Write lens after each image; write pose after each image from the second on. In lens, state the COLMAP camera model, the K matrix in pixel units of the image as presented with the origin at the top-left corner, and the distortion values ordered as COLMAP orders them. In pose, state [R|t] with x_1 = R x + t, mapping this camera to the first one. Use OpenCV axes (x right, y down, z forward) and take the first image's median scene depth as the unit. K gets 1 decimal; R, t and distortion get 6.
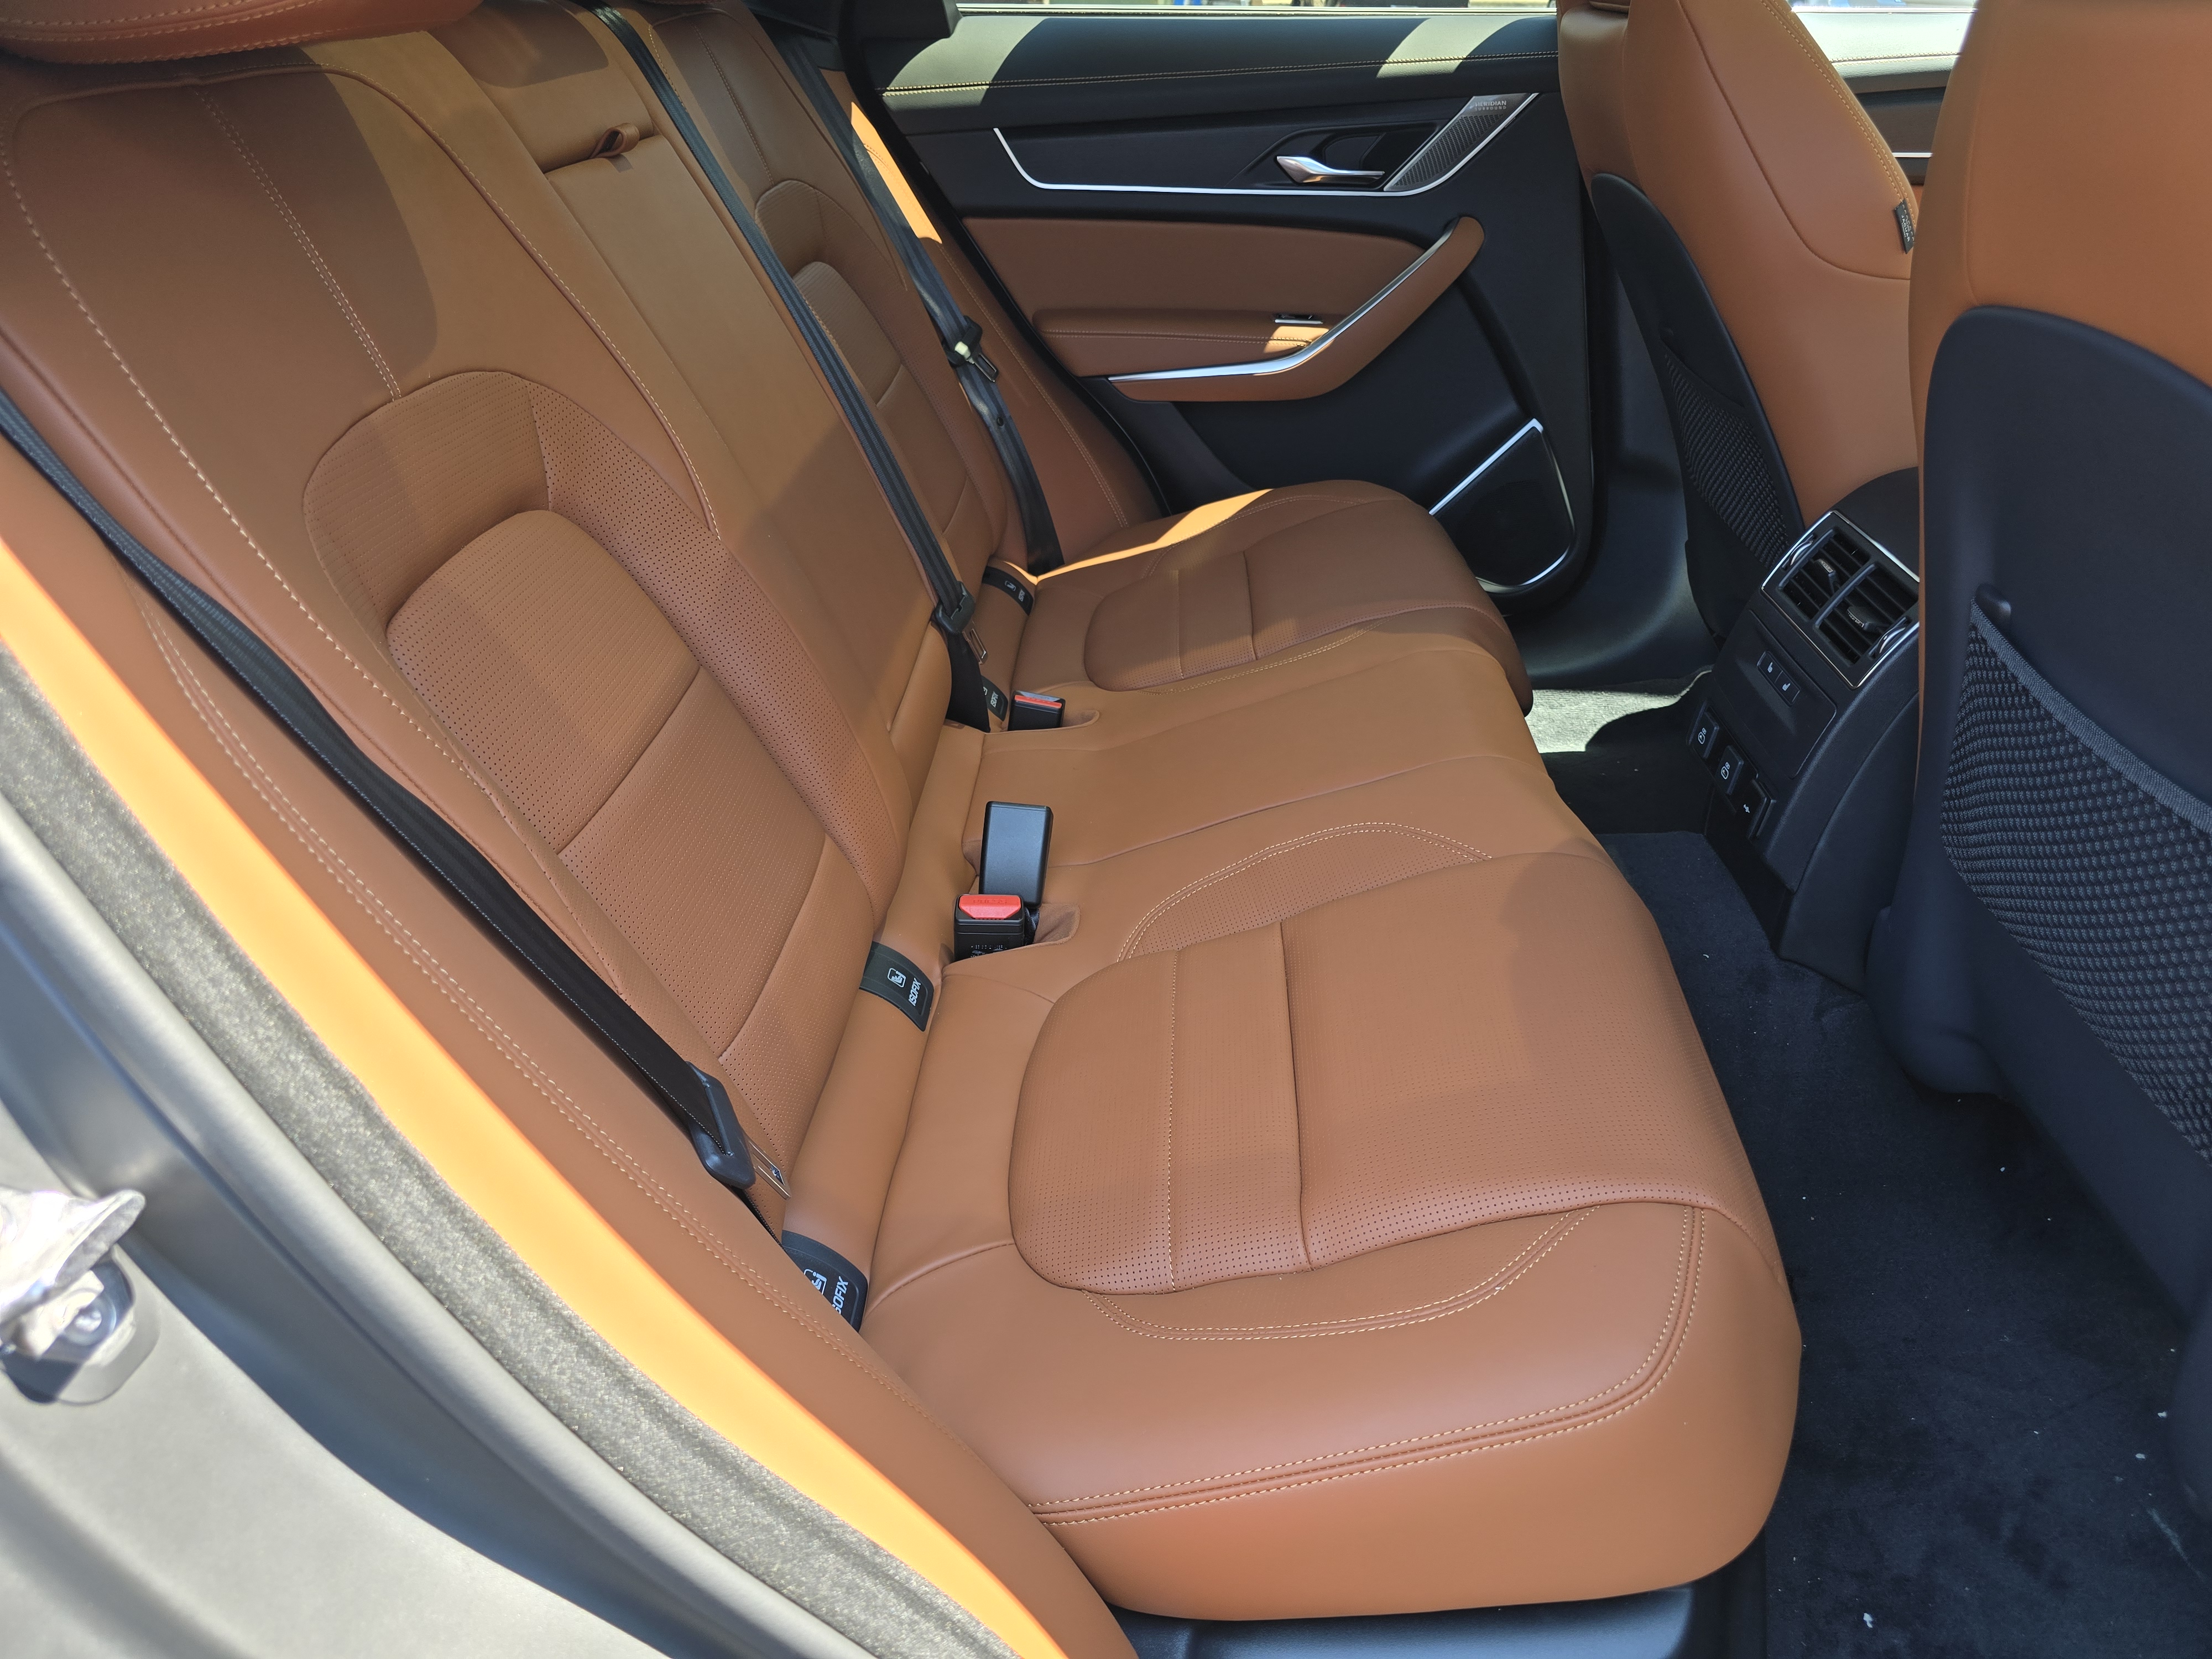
lens RADIAL K [[1525.6, 0, 1111.6], [0, 1525.6, 817.9], [0, 0, 1]] dist [0.043042, -0.058452]
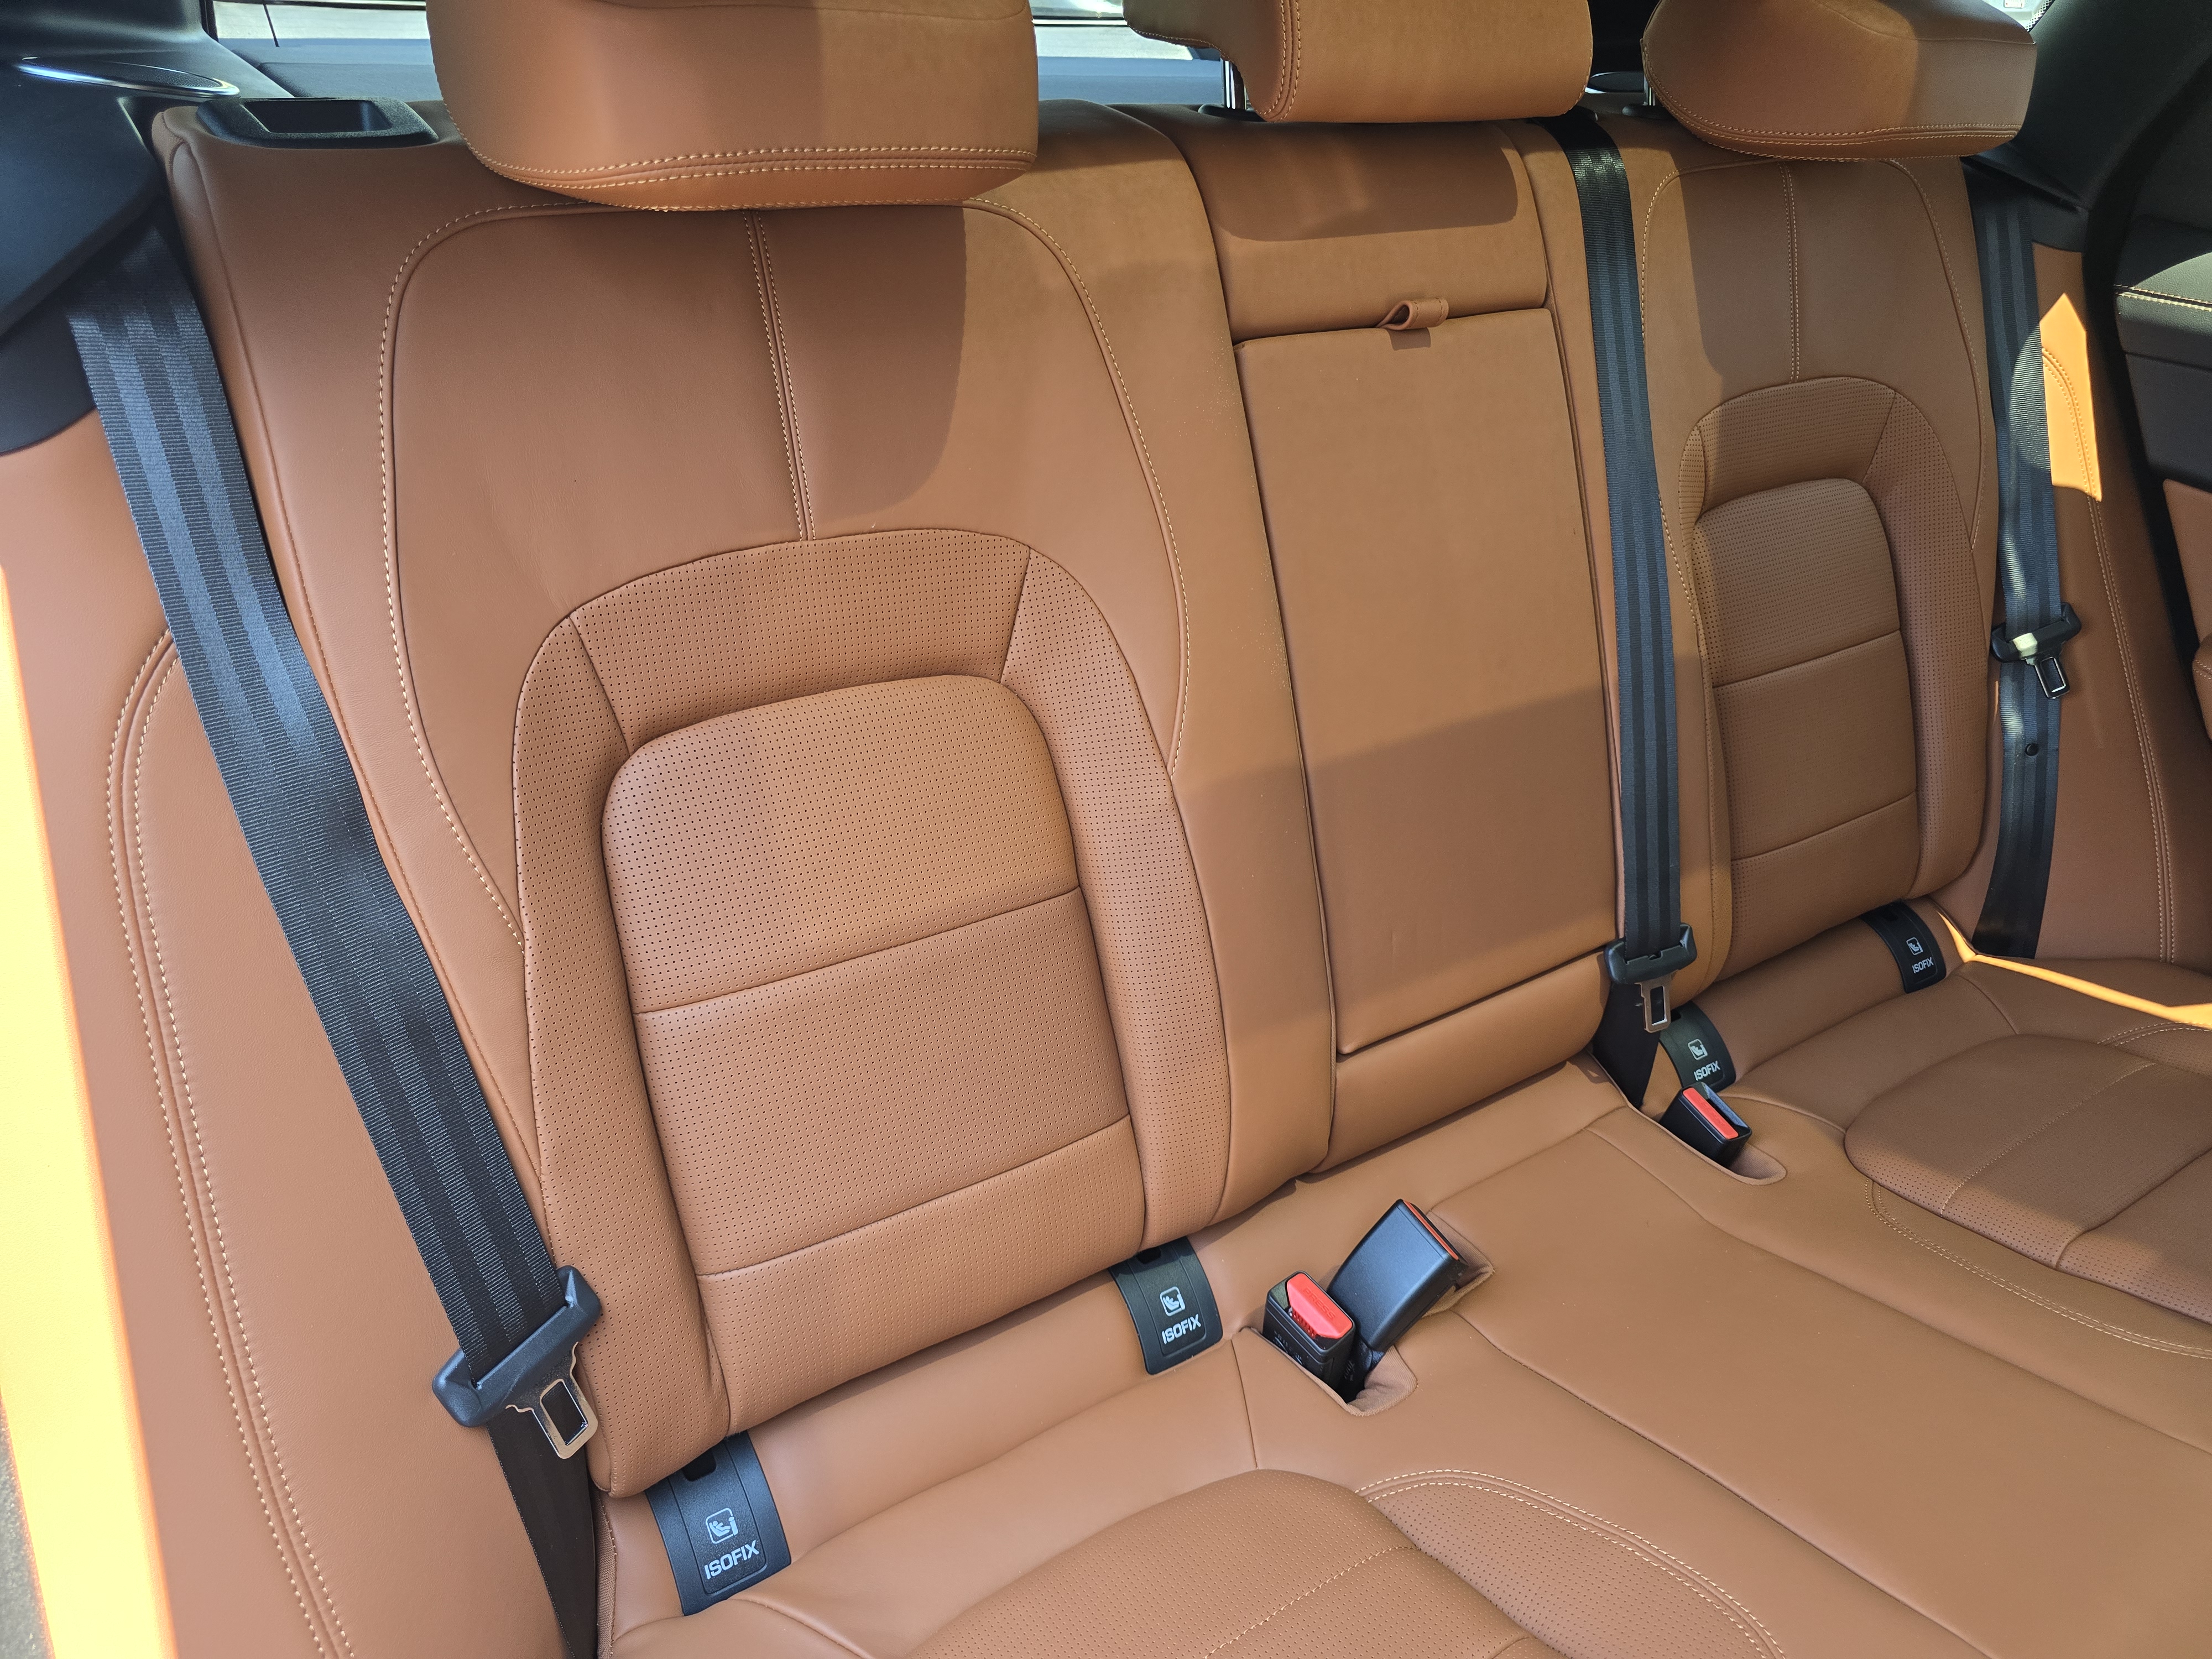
lens RADIAL K [[1525.6, 0, 1111.6], [0, 1525.6, 817.9], [0, 0, 1]] dist [0.043042, -0.058452]
pose [[0.579296, 0.495466, -0.647248, 0.179148], [-0.476939, 0.849971, 0.223783, -0.207069], [0.661019, 0.179062, 0.728692, 0.208544]]
